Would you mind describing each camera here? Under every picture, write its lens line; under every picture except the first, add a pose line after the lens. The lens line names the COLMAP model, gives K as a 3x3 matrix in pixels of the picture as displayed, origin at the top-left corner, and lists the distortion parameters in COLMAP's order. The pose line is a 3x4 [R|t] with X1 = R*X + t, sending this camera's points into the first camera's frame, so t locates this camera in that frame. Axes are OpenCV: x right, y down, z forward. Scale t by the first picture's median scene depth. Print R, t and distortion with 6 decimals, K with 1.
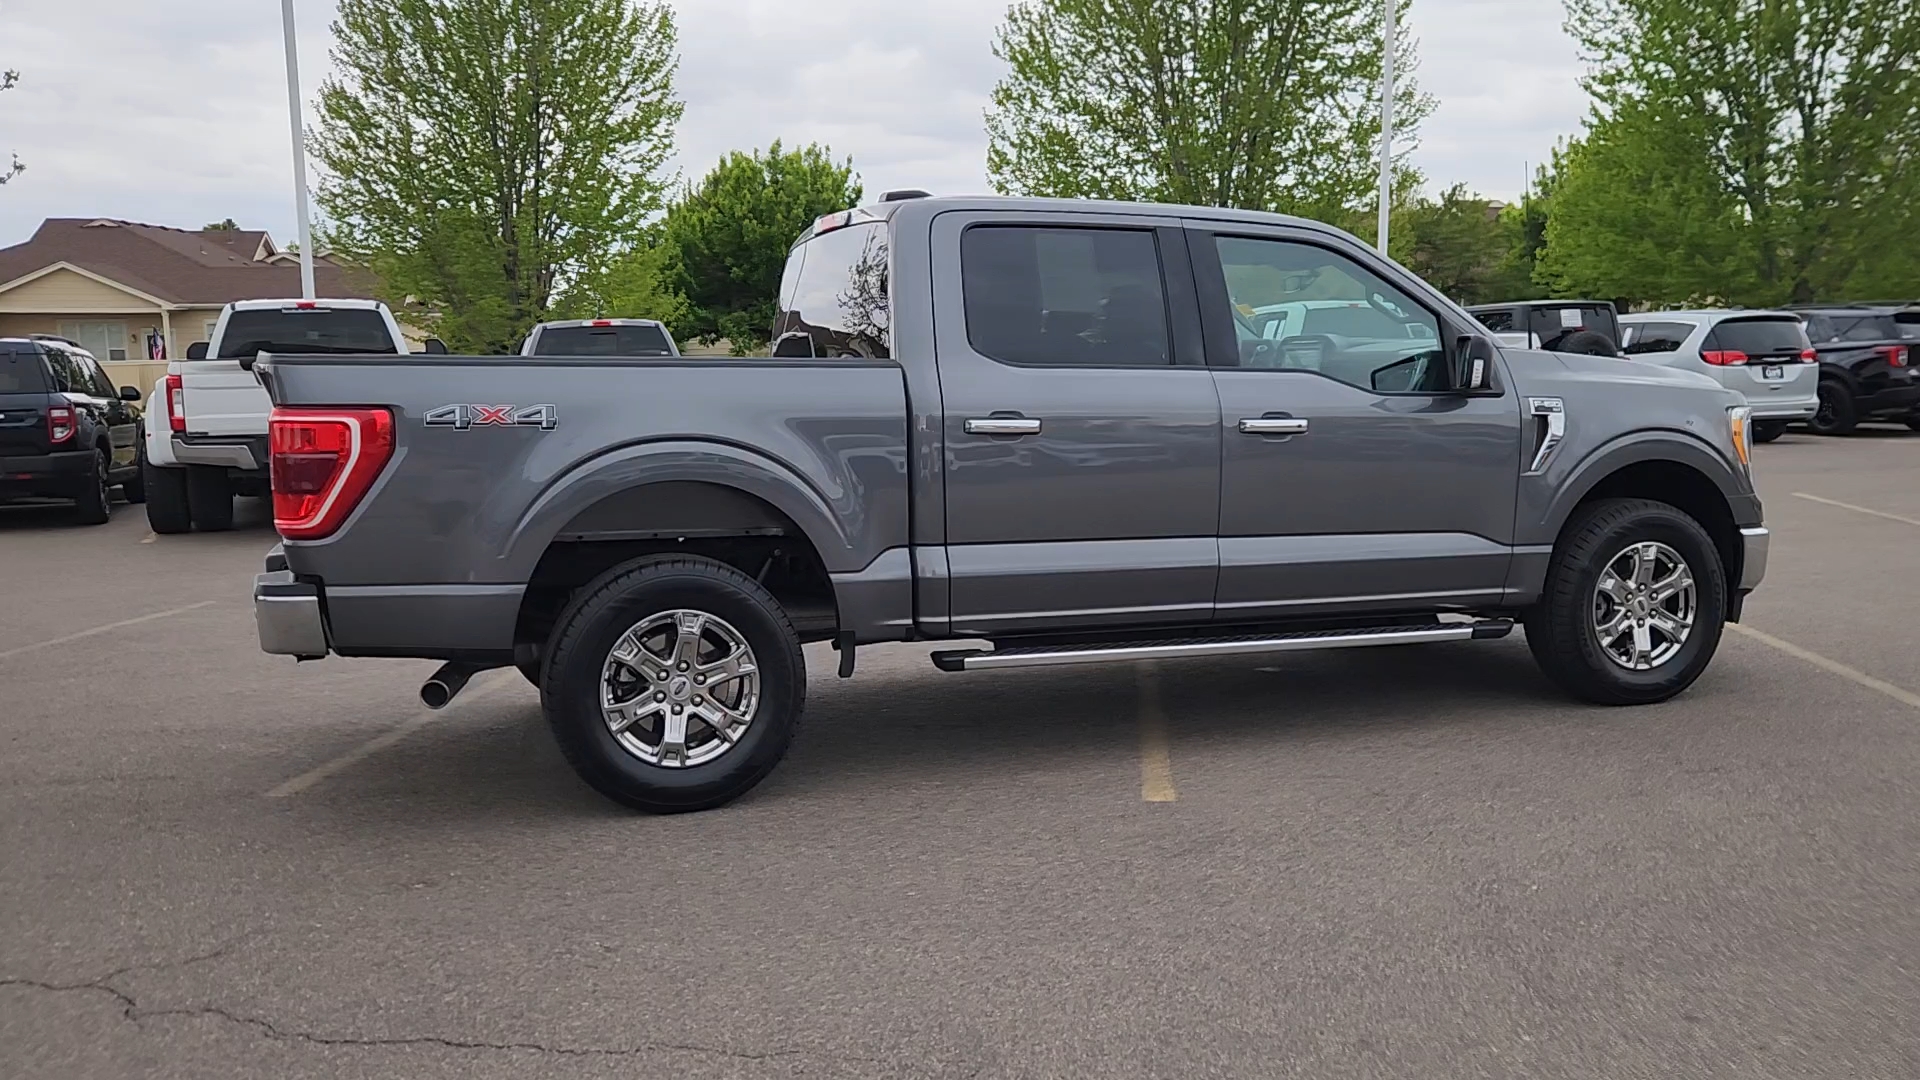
lens RADIAL K [[1621.1, 0, 959.4], [0, 1621.1, 537.1], [0, 0, 1]] dist [0.037627, -0.026220]
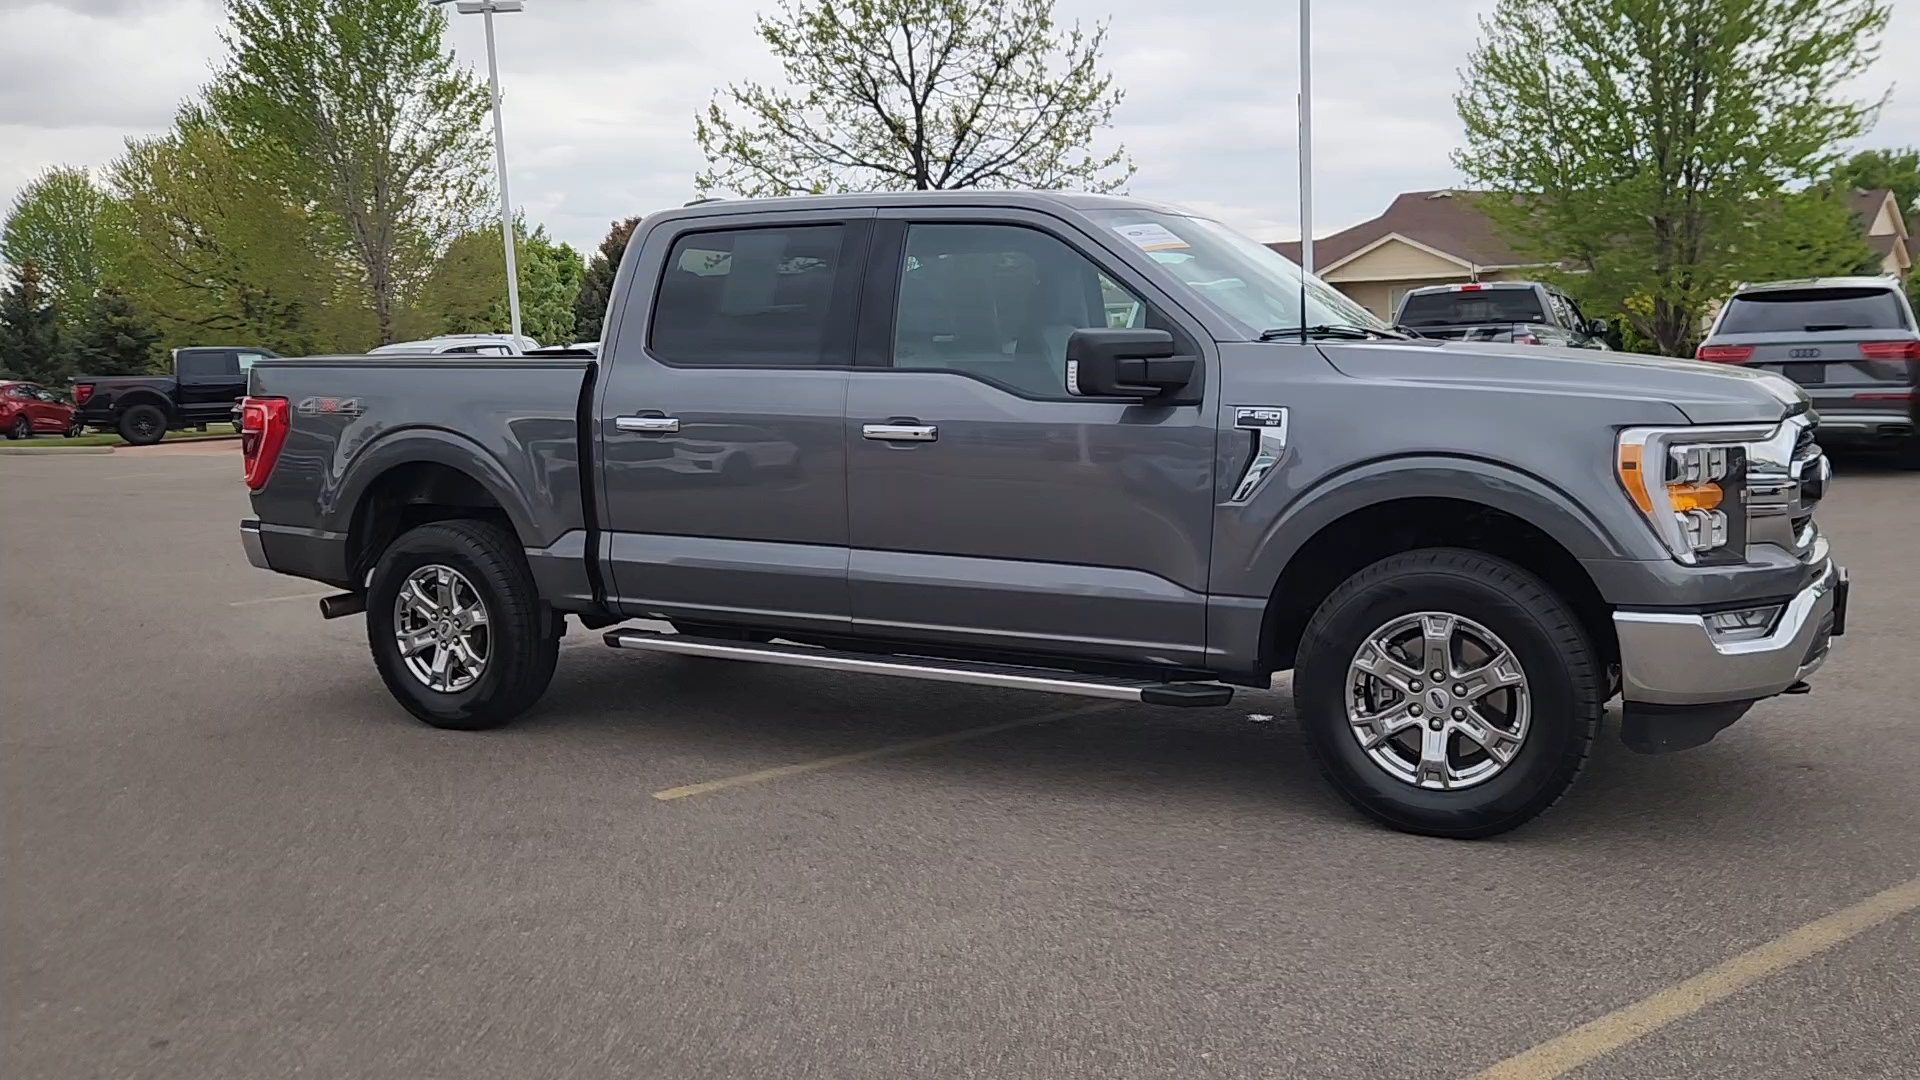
lens RADIAL K [[1621.1, 0, 957.3], [0, 1621.1, 553.2], [0, 0, 1]] dist [0.037627, -0.026220]
pose [[0.667011, 0.090796, -0.739495, 0.842539], [-0.062203, 0.995868, 0.066167, -0.059233], [0.742447, 0.001864, 0.669902, 0.386085]]
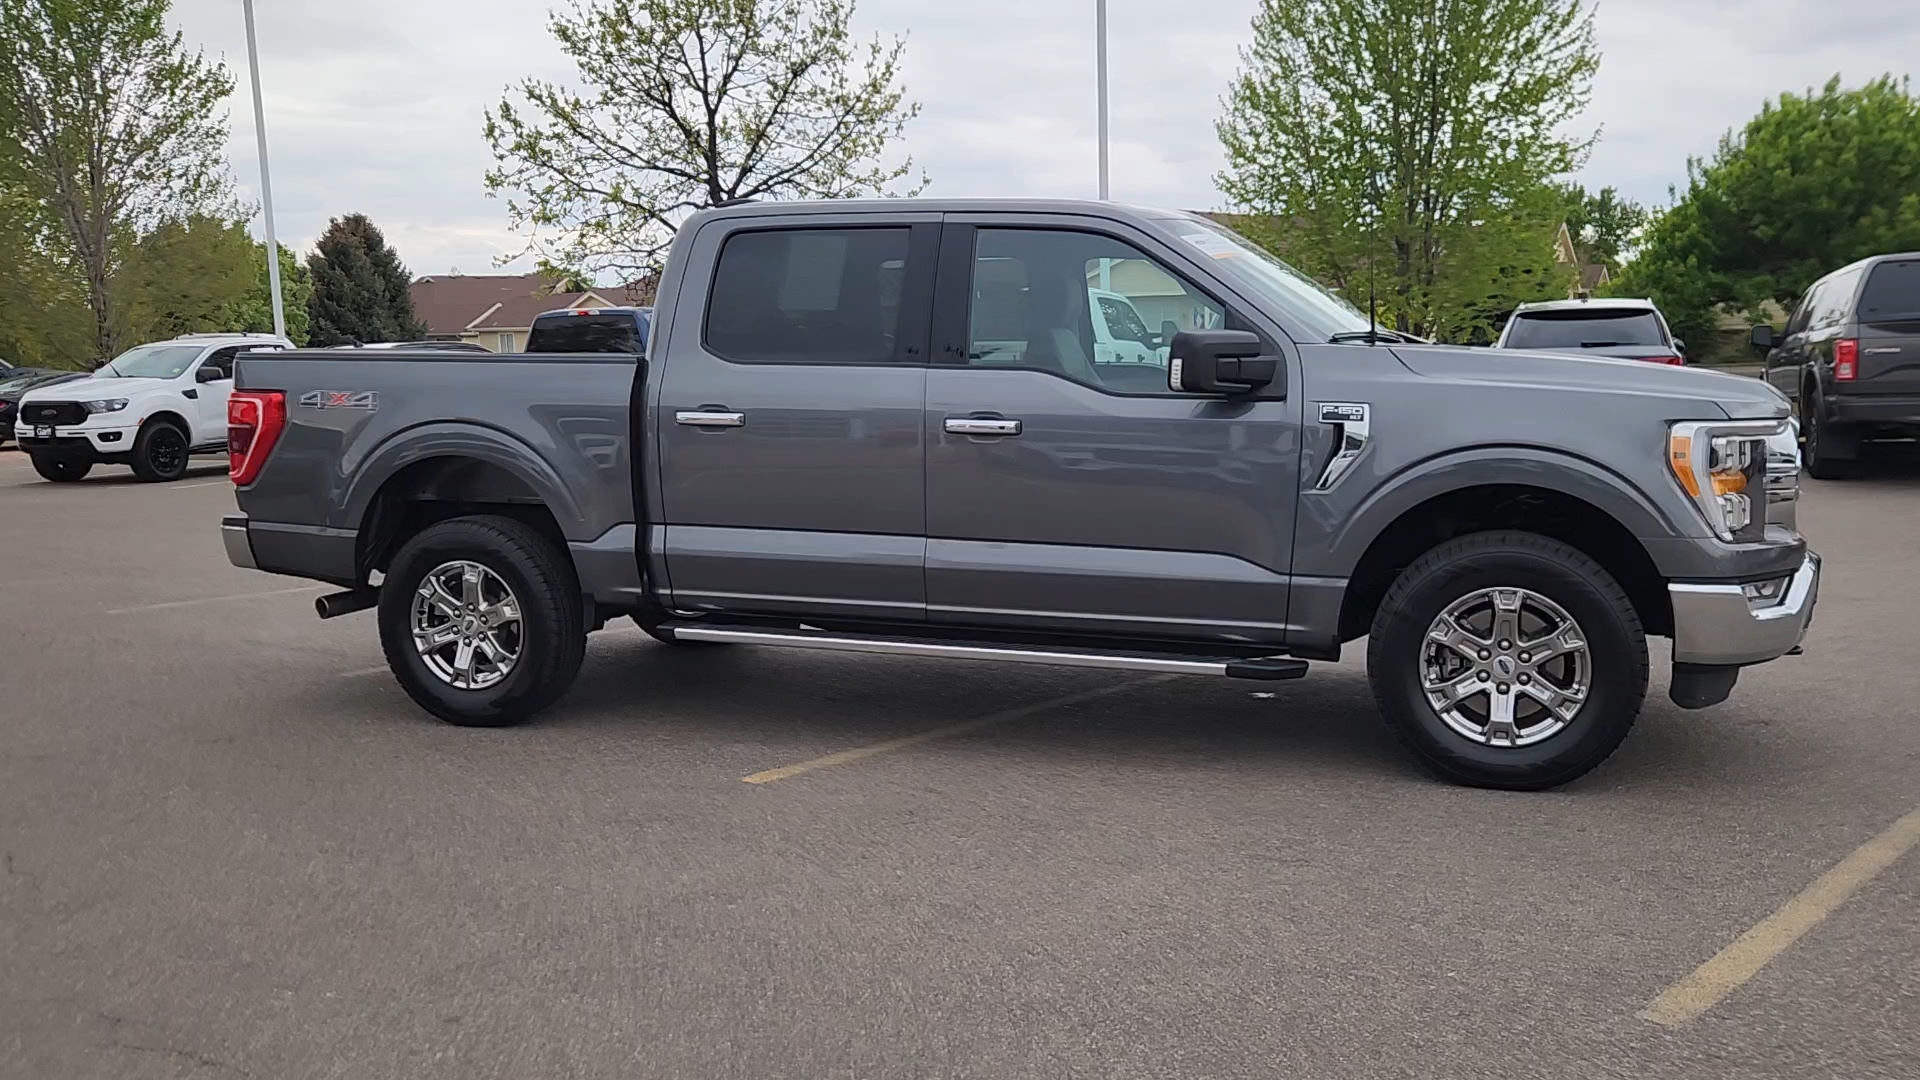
lens RADIAL K [[1621.1, 0, 955.5], [0, 1621.1, 552.1], [0, 0, 1]] dist [0.037627, -0.026220]
pose [[0.782696, 0.079703, -0.617279, 0.732322], [-0.062785, 0.996819, 0.049100, -0.037951], [0.619229, 0.000325, 0.785210, 0.220884]]
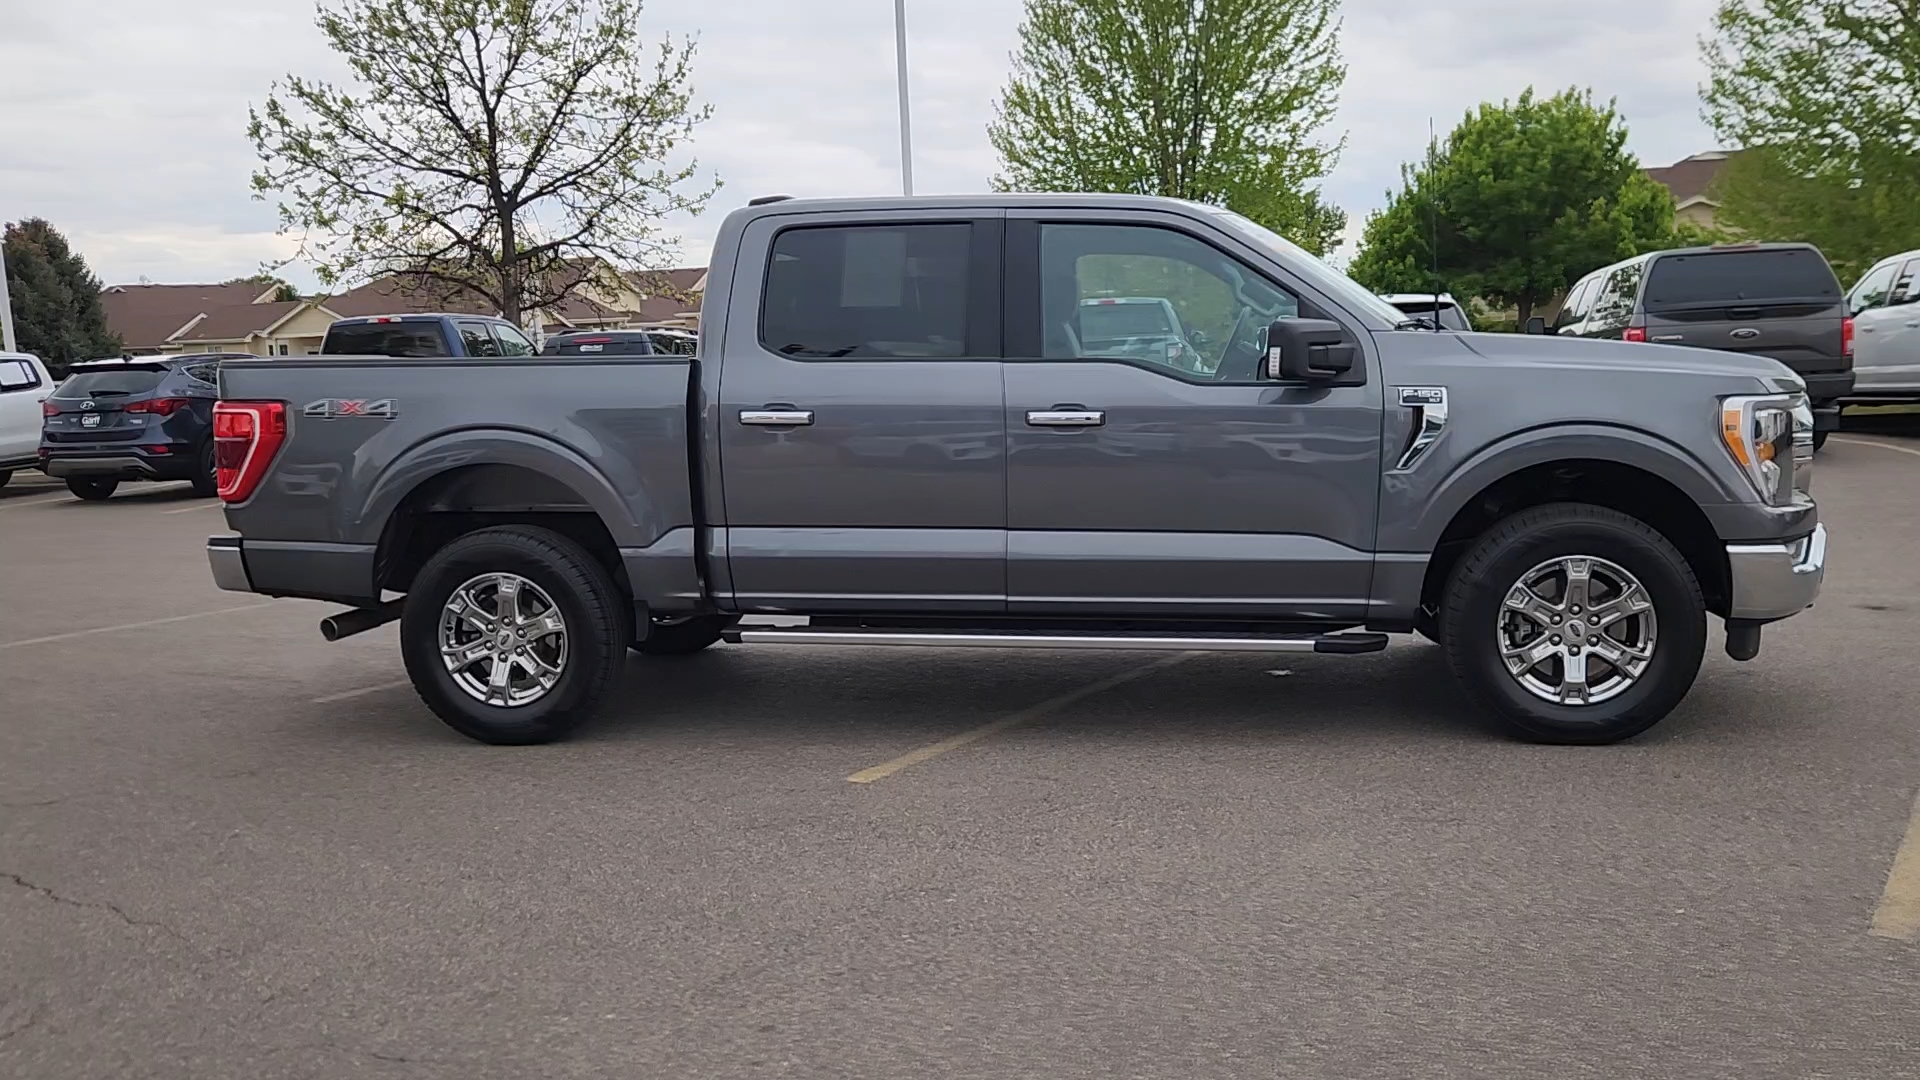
lens RADIAL K [[1621.1, 0, 951.6], [0, 1621.1, 547.1], [0, 0, 1]] dist [0.037627, -0.026220]
pose [[0.875187, 0.045620, -0.481629, 0.570087], [-0.032392, 0.998836, 0.035748, -0.022246], [0.482699, -0.015685, 0.875646, 0.104700]]
